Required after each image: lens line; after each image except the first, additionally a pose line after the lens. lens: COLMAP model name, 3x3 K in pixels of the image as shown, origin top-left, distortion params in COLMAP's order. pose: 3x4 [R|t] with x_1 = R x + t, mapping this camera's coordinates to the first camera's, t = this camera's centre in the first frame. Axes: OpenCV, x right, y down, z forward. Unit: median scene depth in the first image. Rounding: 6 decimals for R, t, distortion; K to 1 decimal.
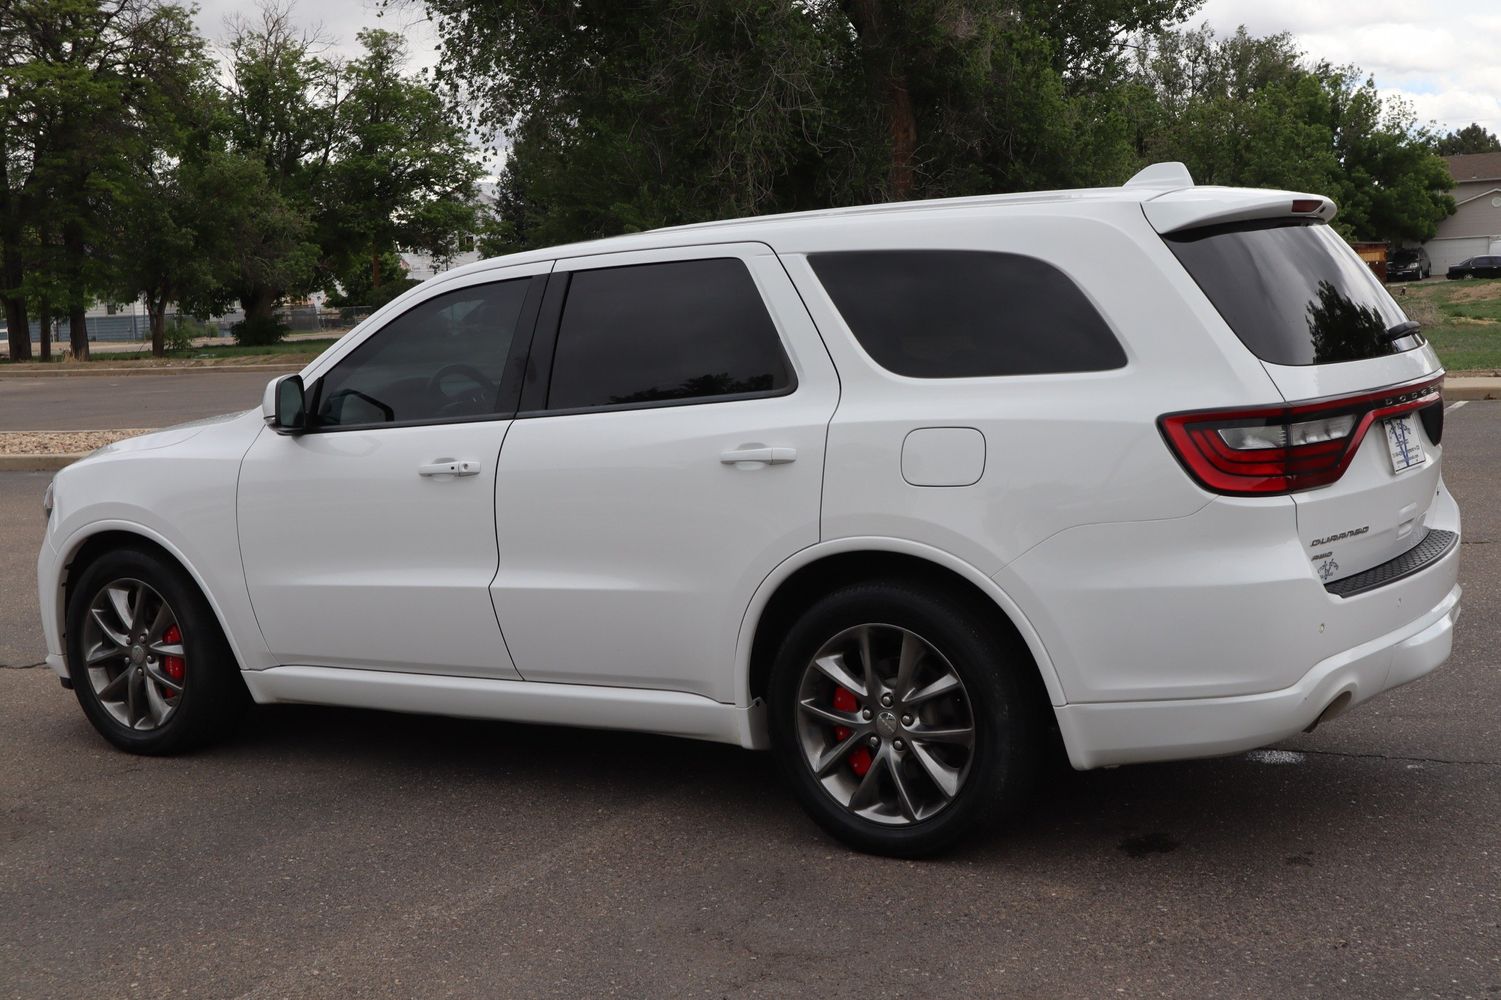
lens RADIAL K [[1965.9, 0, 750.5], [0, 1965.9, 500.0], [0, 0, 1]] dist [0.017039, 0.060531]
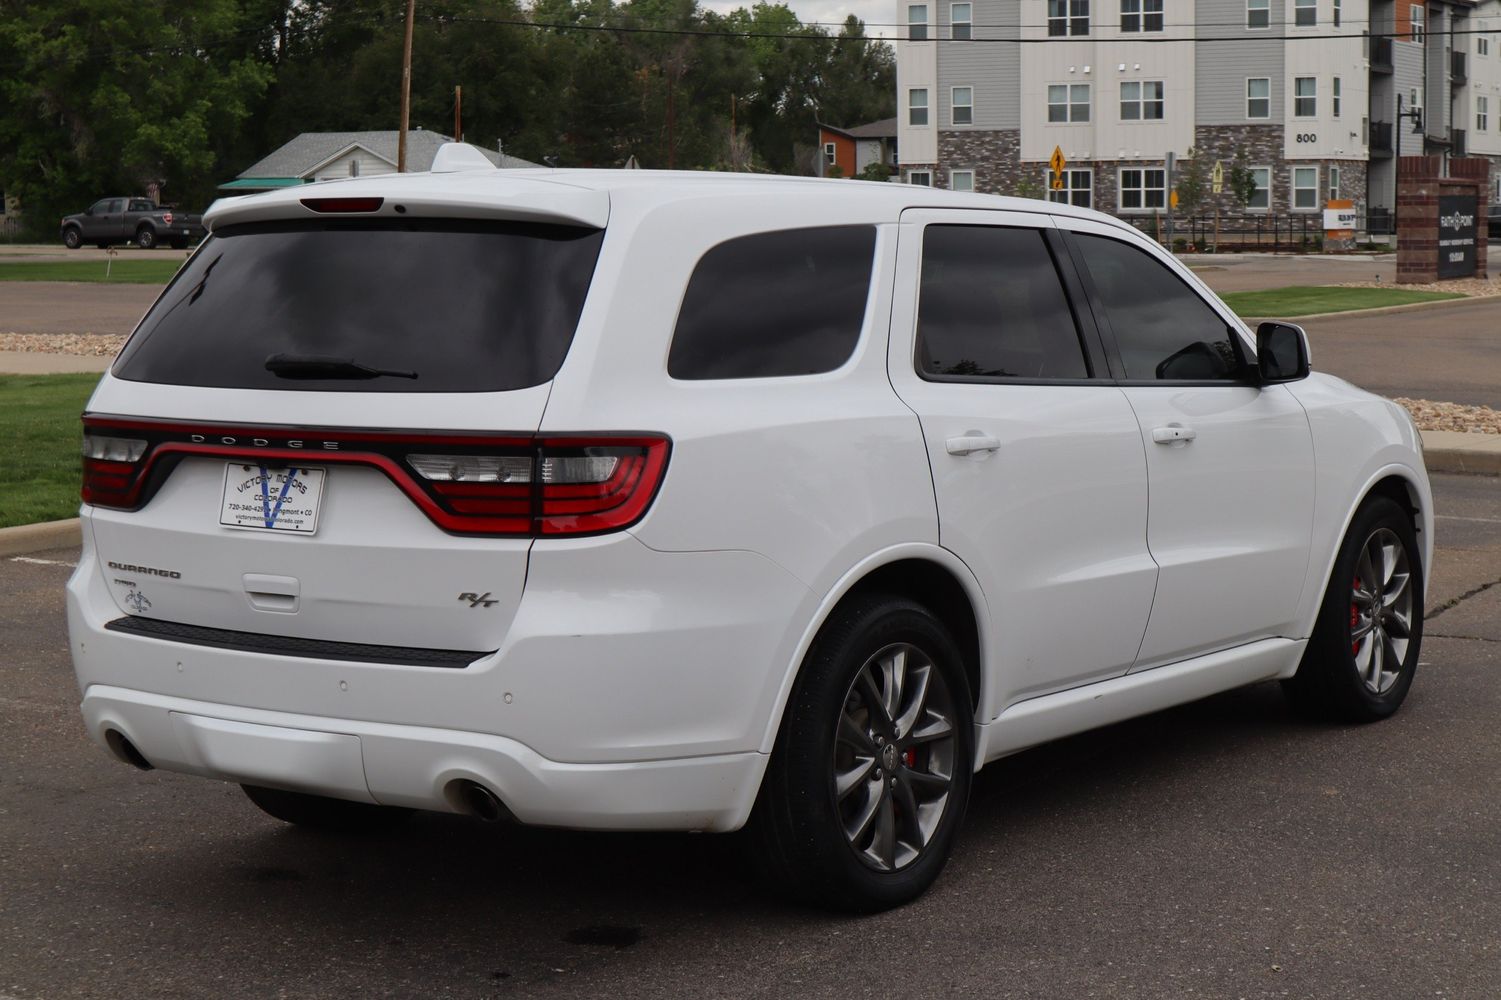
lens RADIAL K [[2544.1, 0, 750.5], [0, 2544.1, 500.0], [0, 0, 1]] dist [-0.048893, 0.145814]
pose [[-0.017764, 0.144707, -0.989315, 1.231184], [-0.108836, 0.983312, 0.145783, -0.183249], [0.993901, 0.110263, -0.001718, 1.074584]]
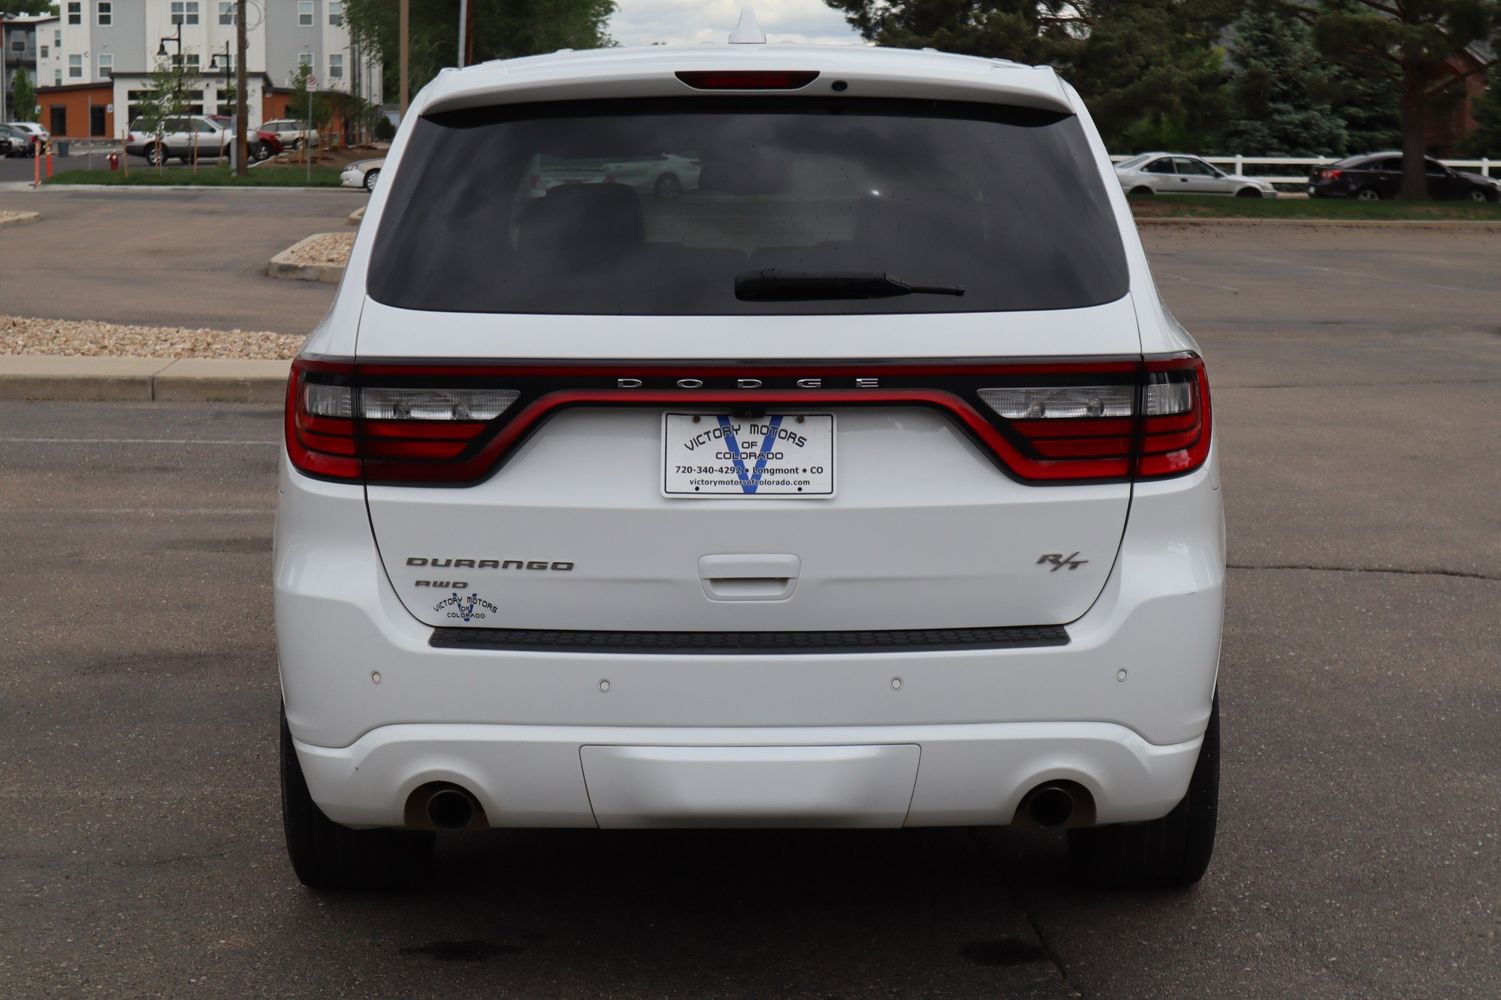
lens RADIAL K [[2544.1, 0, 750.5], [0, 2544.1, 500.0], [0, 0, 1]] dist [-0.048893, 0.145814]
pose [[0.529855, 0.148797, -0.834933, 0.914124], [-0.118853, 0.987801, 0.100615, -0.087637], [0.839719, 0.045923, 0.541076, 0.497198]]
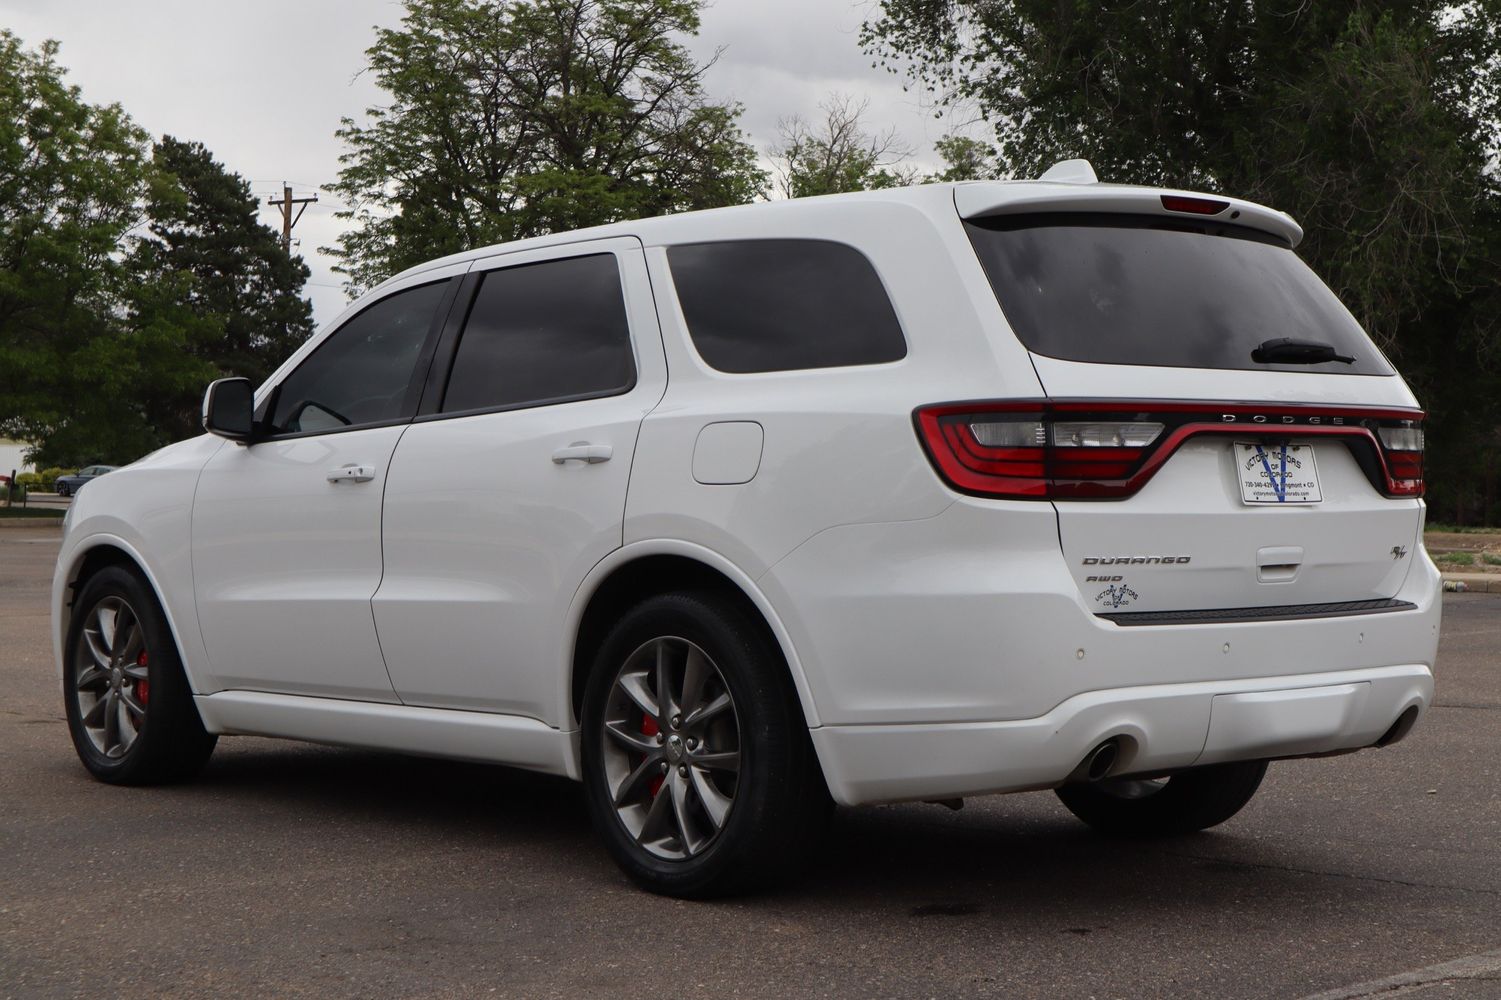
lens RADIAL K [[2544.1, 0, 750.5], [0, 2544.1, 500.0], [0, 0, 1]] dist [-0.048893, 0.145814]
pose [[0.958651, 0.053829, -0.279447, 0.377263], [-0.080866, 0.992996, -0.086137, 0.086908], [0.272854, 0.105173, 0.956289, -0.116597]]
